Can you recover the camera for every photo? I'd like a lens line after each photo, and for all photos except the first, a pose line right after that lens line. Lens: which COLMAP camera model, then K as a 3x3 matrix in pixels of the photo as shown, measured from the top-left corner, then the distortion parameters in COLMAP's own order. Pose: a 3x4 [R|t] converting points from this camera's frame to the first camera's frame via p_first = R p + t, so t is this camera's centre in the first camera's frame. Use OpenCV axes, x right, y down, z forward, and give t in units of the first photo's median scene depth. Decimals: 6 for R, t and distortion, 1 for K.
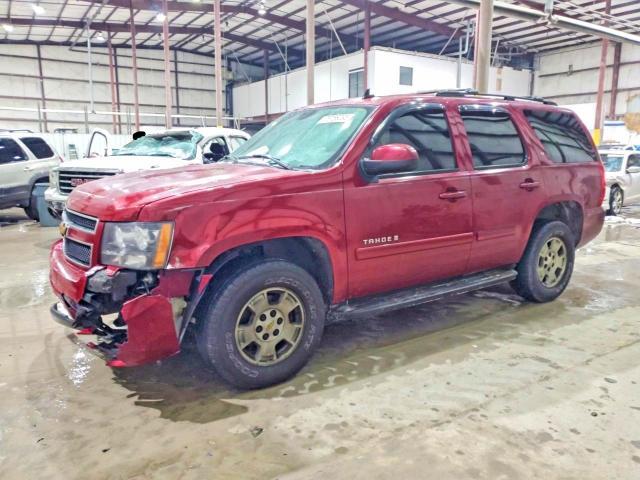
lens RADIAL K [[494.1, 0, 320.9], [0, 494.1, 241.0], [0, 0, 1]] dist [0.025206, -0.004672]
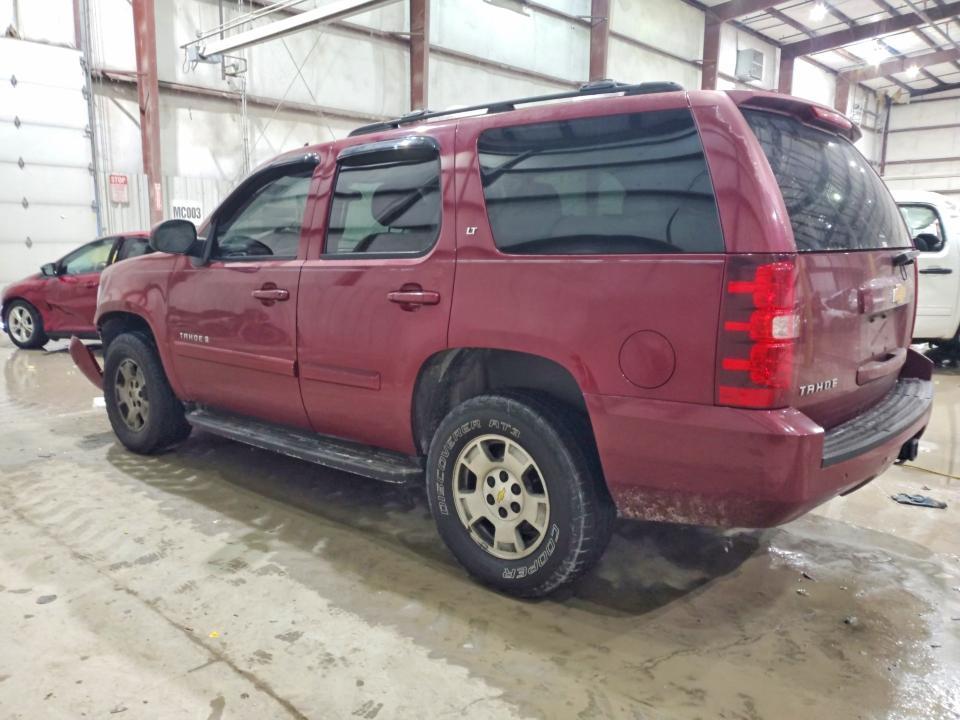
lens RADIAL K [[741.1, 0, 480.9], [0, 741.1, 358.4], [0, 0, 1]] dist [0.025206, -0.004672]
pose [[0.250185, 0.146488, -0.957052, 1.355853], [-0.170468, 0.979711, 0.105394, -0.170169], [0.953073, 0.136779, 0.270081, 1.070474]]
